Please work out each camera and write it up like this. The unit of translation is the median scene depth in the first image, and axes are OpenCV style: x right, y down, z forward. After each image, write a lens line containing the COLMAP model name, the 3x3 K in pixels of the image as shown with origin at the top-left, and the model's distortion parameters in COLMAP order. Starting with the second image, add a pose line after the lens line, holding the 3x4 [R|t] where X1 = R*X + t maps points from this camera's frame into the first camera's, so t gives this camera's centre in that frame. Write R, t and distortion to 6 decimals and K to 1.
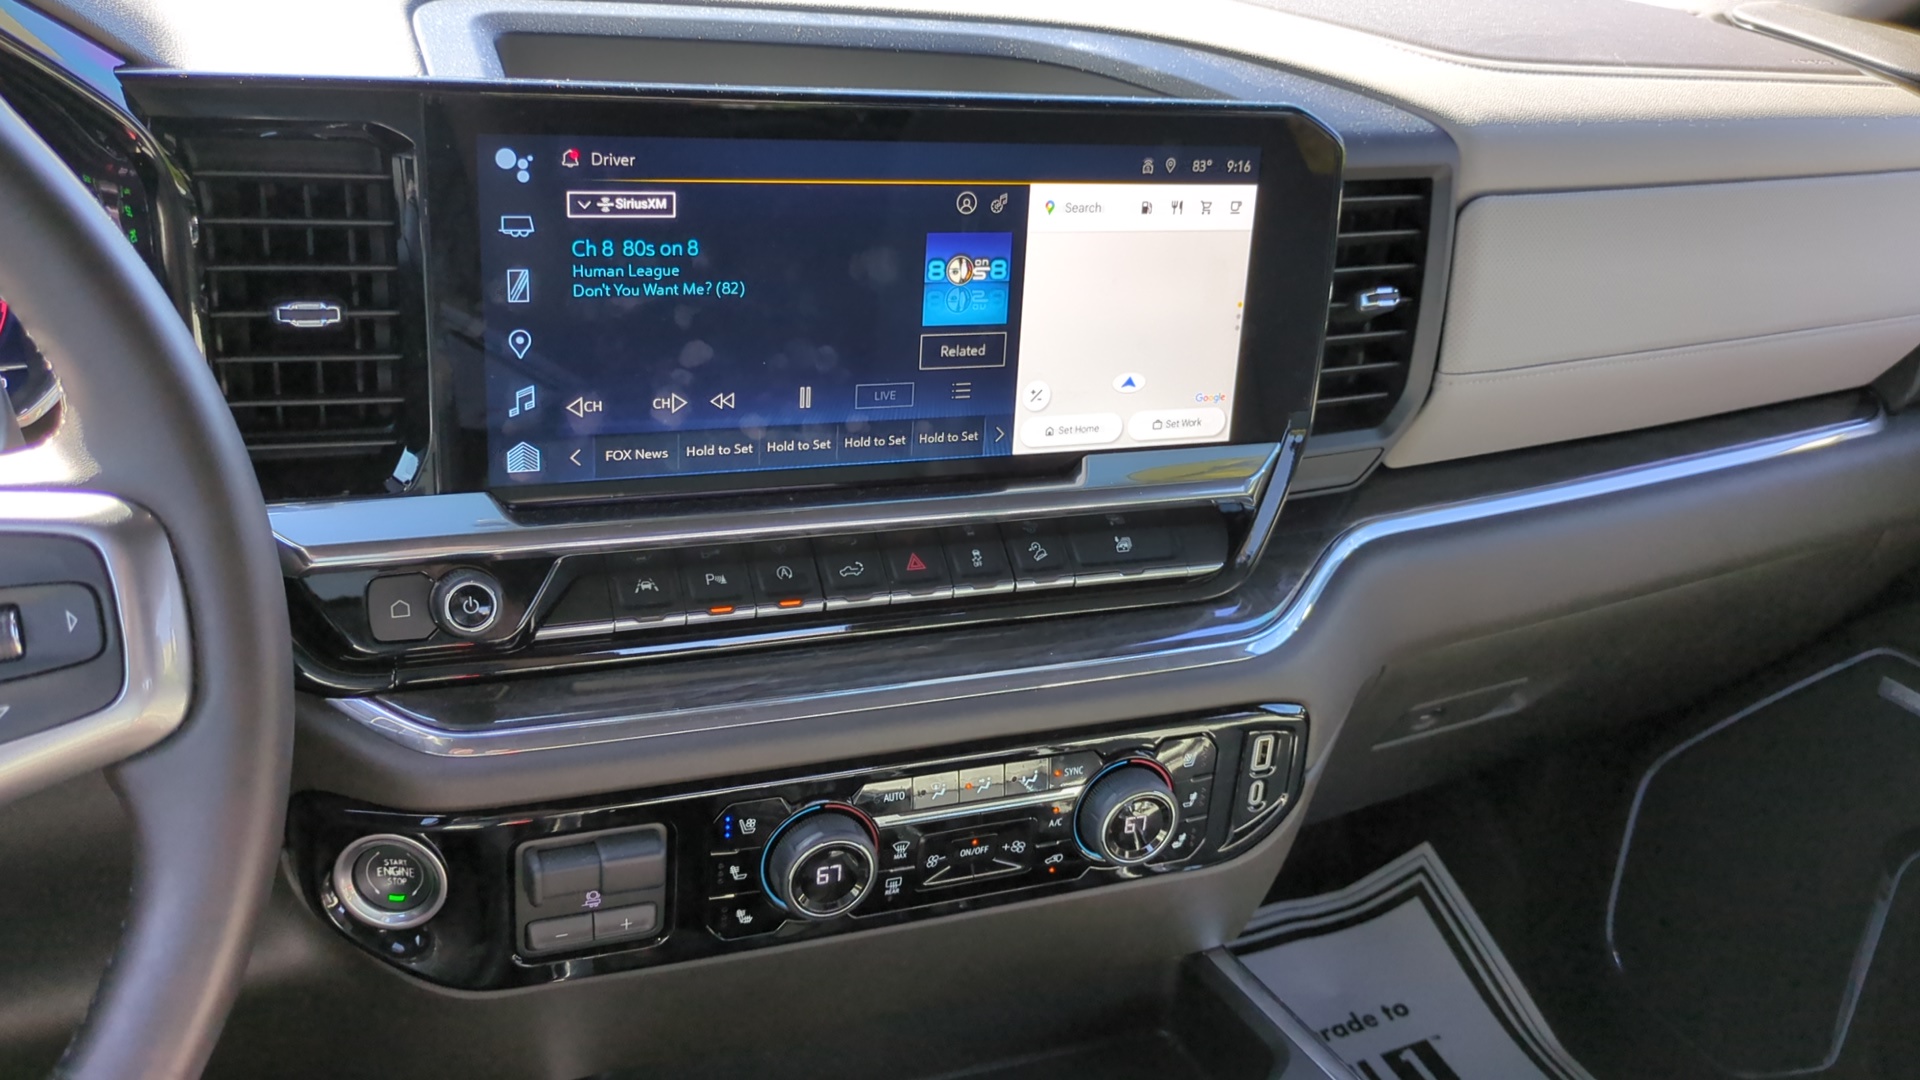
lens RADIAL K [[1679.5, 0, 952.2], [0, 1679.5, 529.3], [0, 0, 1]] dist [0.048929, -0.056332]
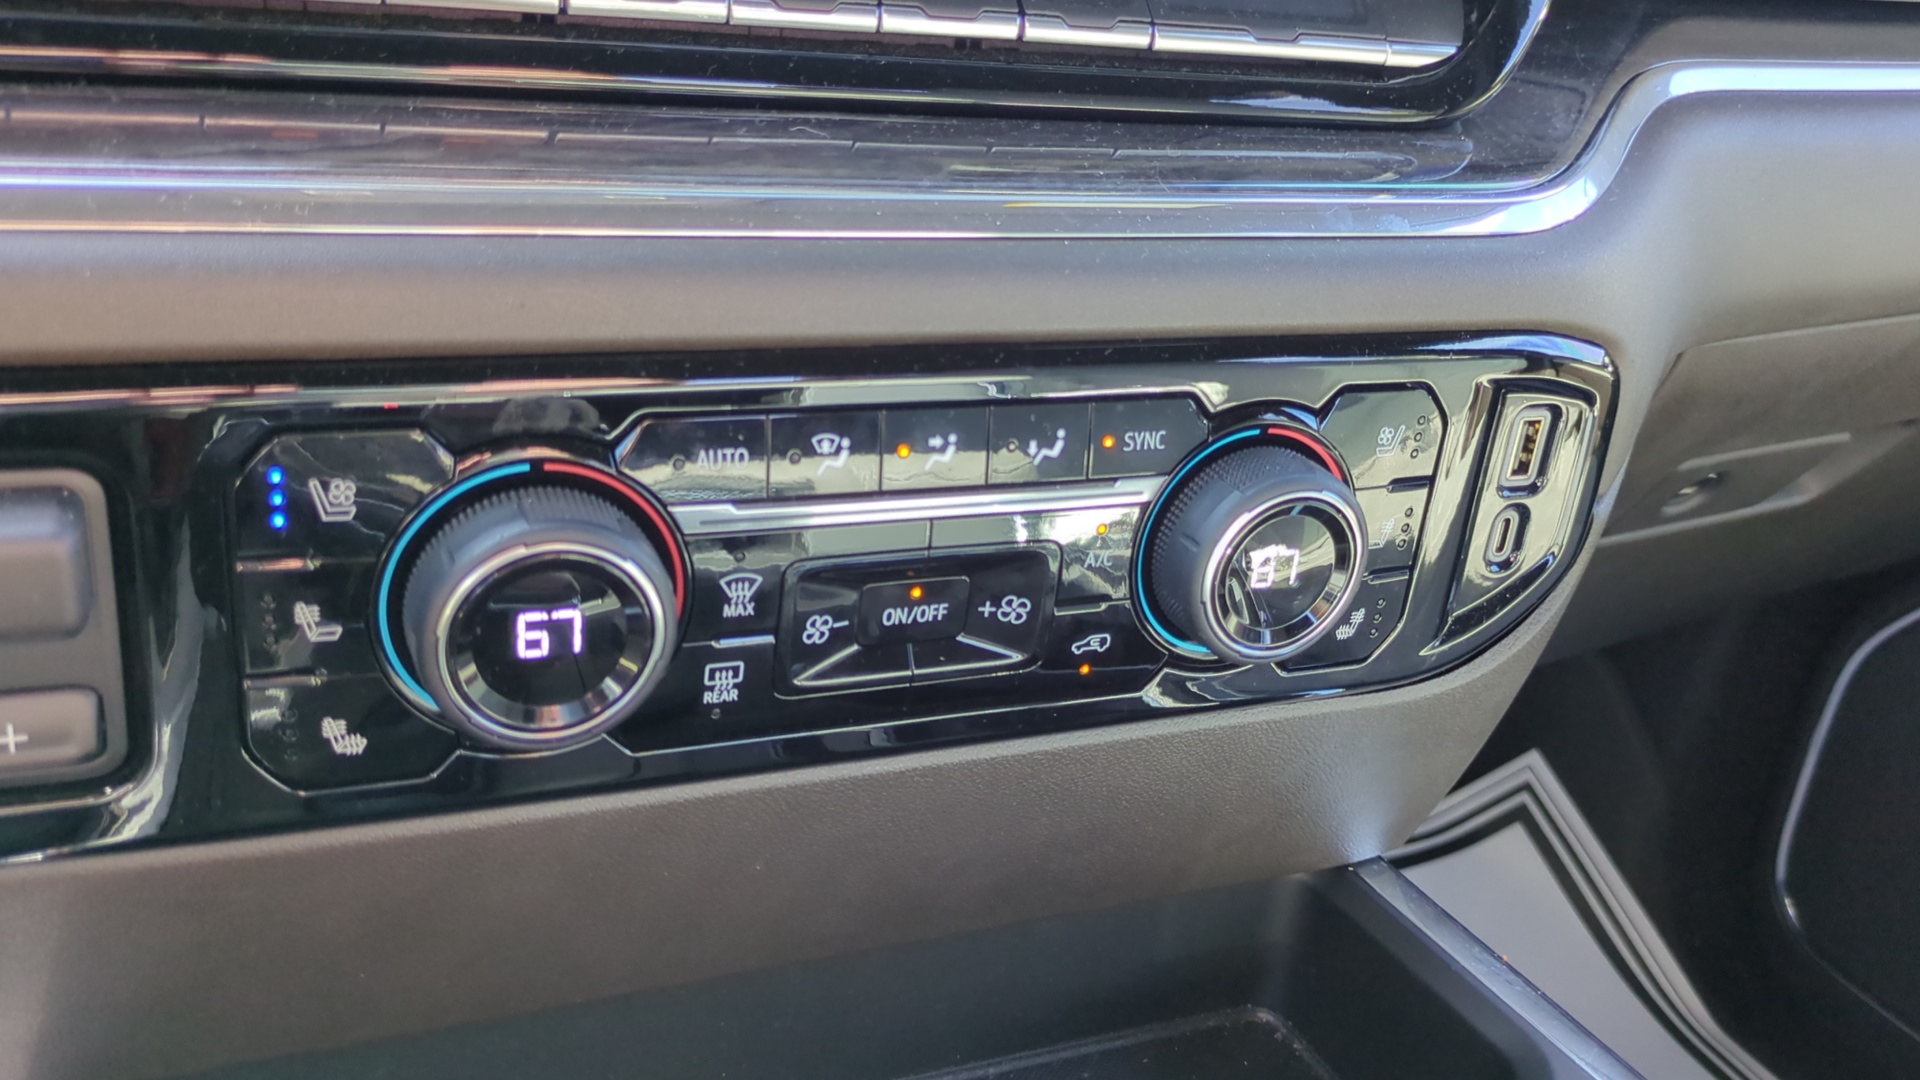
lens RADIAL K [[1696.9, 0, 937.8], [0, 1696.9, 501.4], [0, 0, 1]] dist [0.014524, 0.001470]
pose [[0.999700, 0.022239, 0.010305, 0.014146], [-0.022394, 0.999634, 0.015188, 0.158255], [-0.009963, -0.015414, 0.999832, 0.568700]]
